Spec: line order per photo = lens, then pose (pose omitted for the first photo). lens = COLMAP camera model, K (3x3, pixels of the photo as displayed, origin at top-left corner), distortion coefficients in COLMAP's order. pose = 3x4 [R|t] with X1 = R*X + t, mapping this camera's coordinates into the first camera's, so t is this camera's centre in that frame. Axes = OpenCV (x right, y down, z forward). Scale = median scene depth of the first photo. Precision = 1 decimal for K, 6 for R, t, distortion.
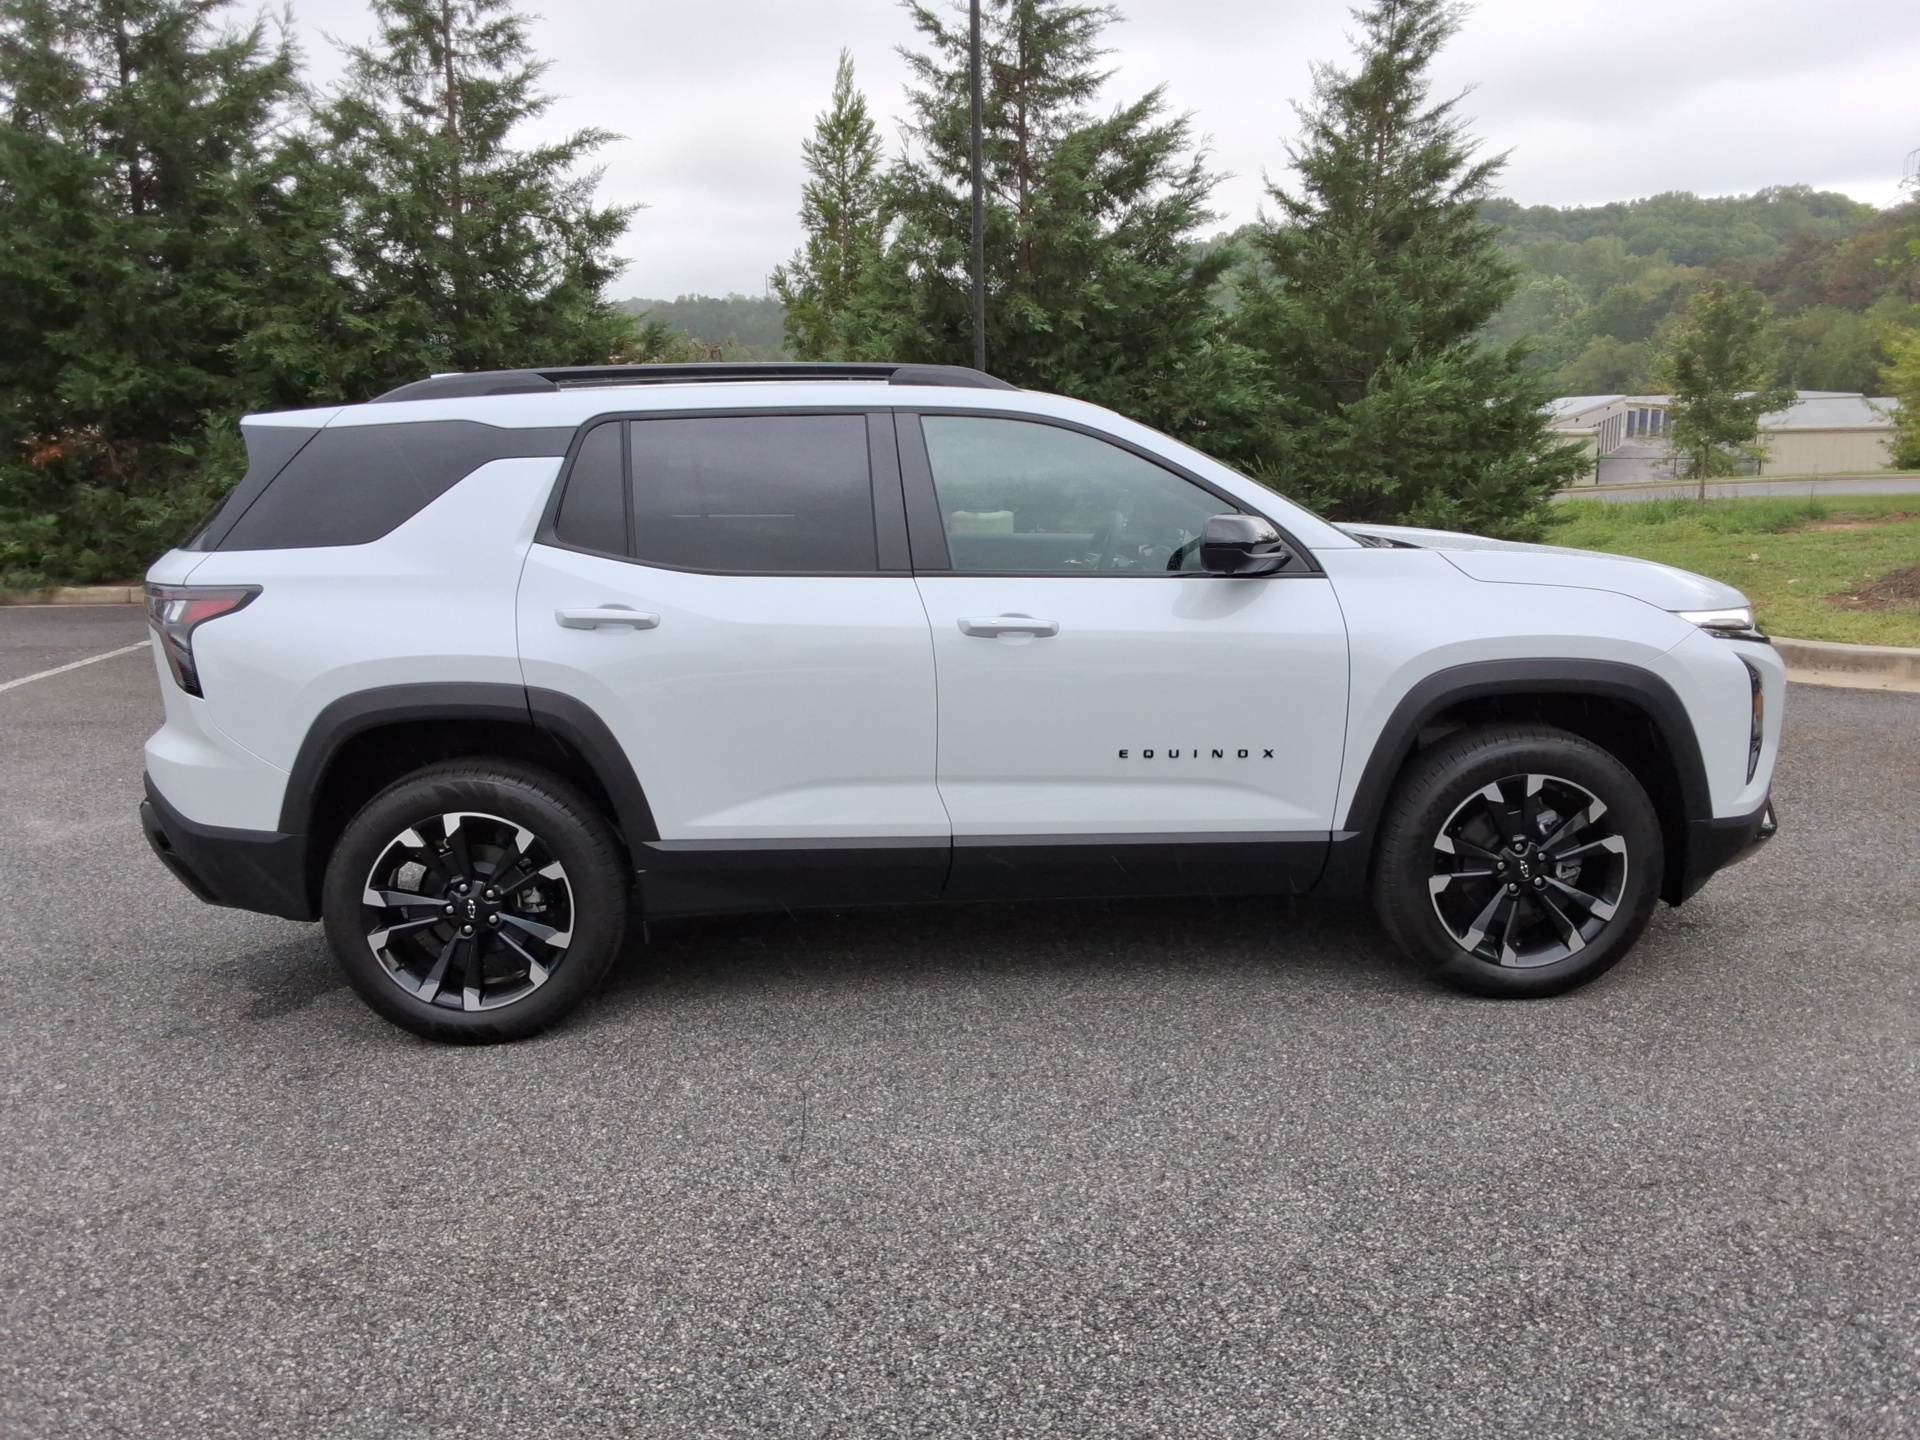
lens RADIAL K [[1555.6, 0, 939.3], [0, 1555.6, 691.9], [0, 0, 1]] dist [0.055177, -0.091779]
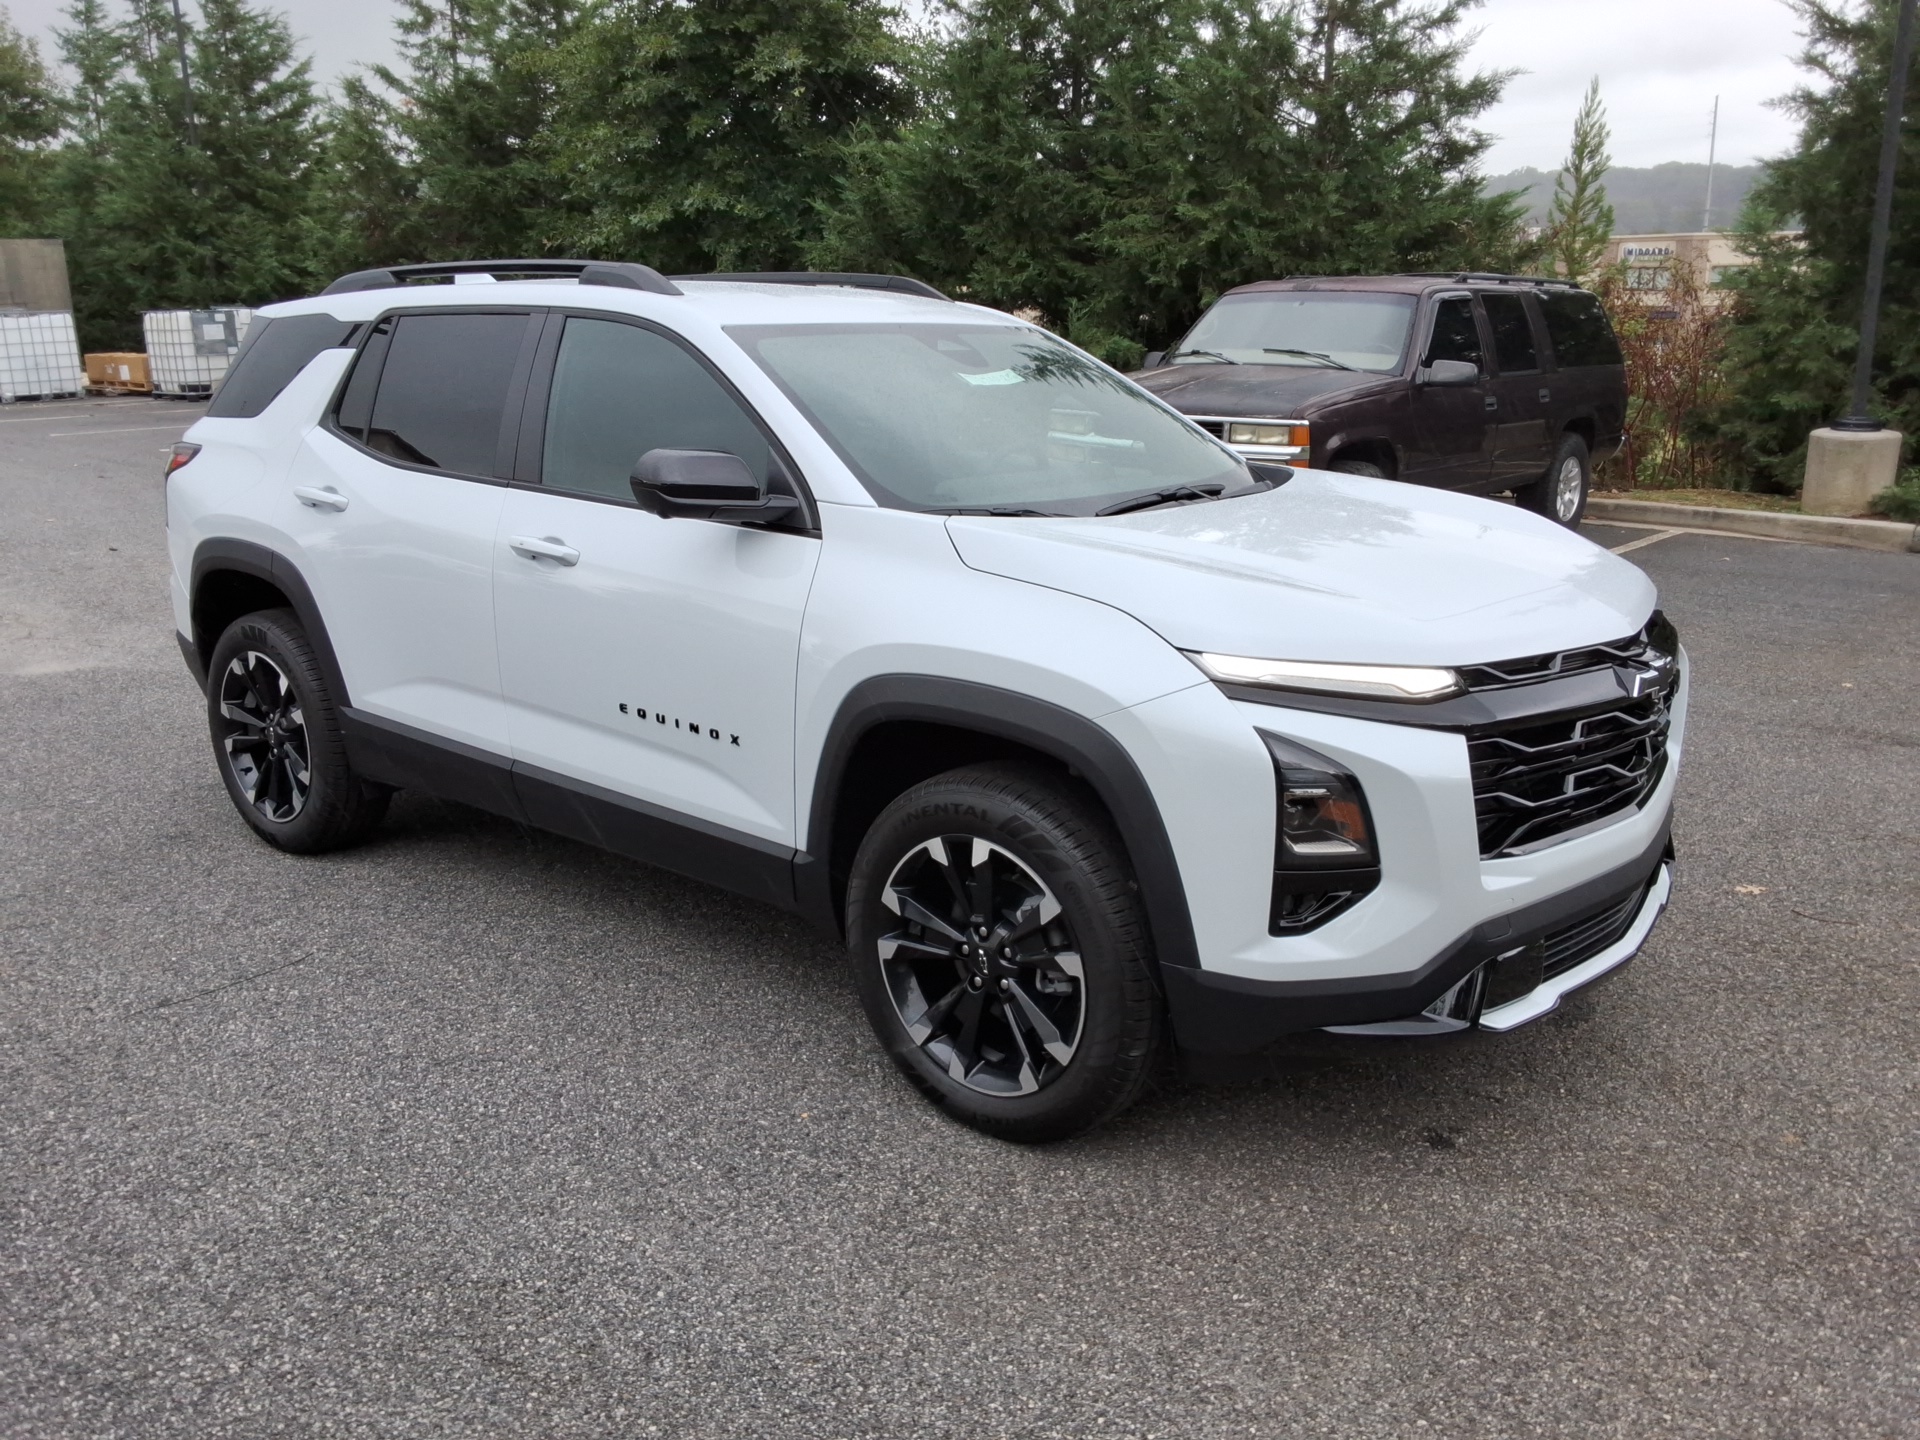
lens RADIAL K [[1543.2, 0, 975.9], [0, 1543.2, 704.0], [0, 0, 1]] dist [0.100807, -0.160126]
pose [[0.751536, 0.180853, -0.634417, 0.818834], [-0.130561, 0.983441, 0.125686, -0.099109], [0.646643, -0.011627, 0.762704, 0.442864]]
